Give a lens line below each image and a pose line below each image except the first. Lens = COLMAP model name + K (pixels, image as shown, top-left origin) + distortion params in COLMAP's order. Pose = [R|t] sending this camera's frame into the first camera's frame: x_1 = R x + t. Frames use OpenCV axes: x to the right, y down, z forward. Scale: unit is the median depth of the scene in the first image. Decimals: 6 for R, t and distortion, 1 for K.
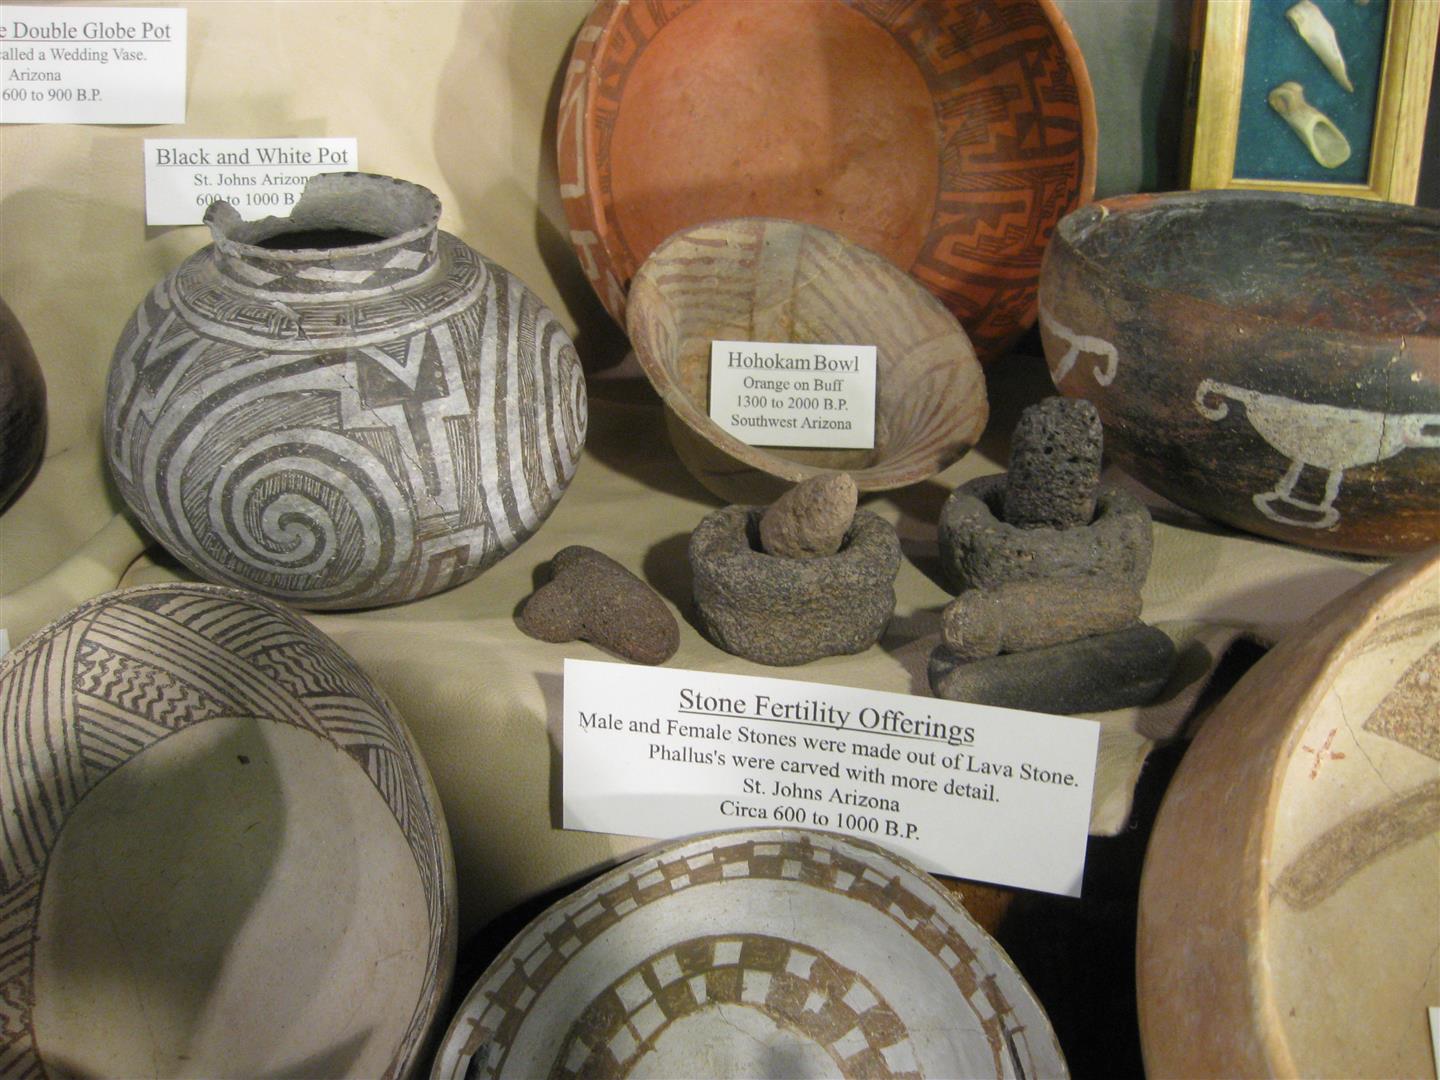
lens RADIAL K [[1481.4, 0, 720.0], [0, 1481.4, 540.0], [0, 0, 1]] dist [-0.147979, 0.072936]
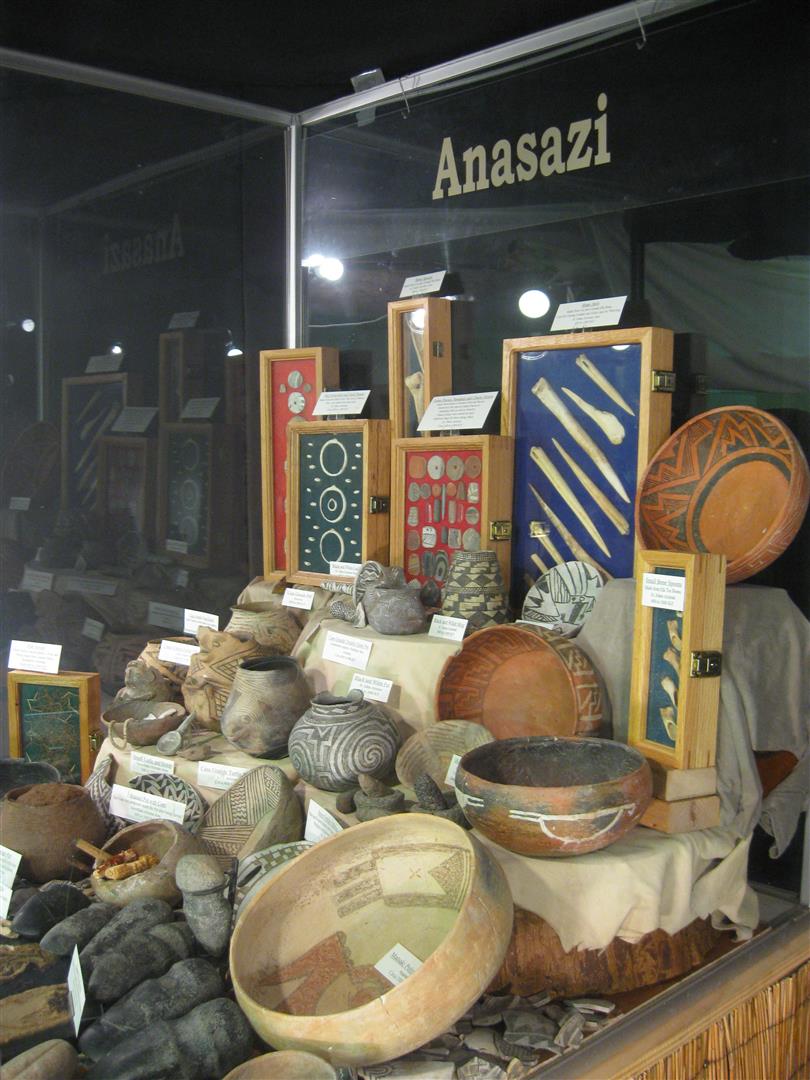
lens RADIAL K [[1111.0, 0, 405.0], [0, 1111.0, 540.0], [0, 0, 1]] dist [-0.147979, 0.072936]
pose [[0.570854, 0.036948, -0.820220, 2.646482], [-0.312002, 0.933810, -0.175082, -0.151540], [0.759461, 0.355857, 0.544597, -0.861339]]
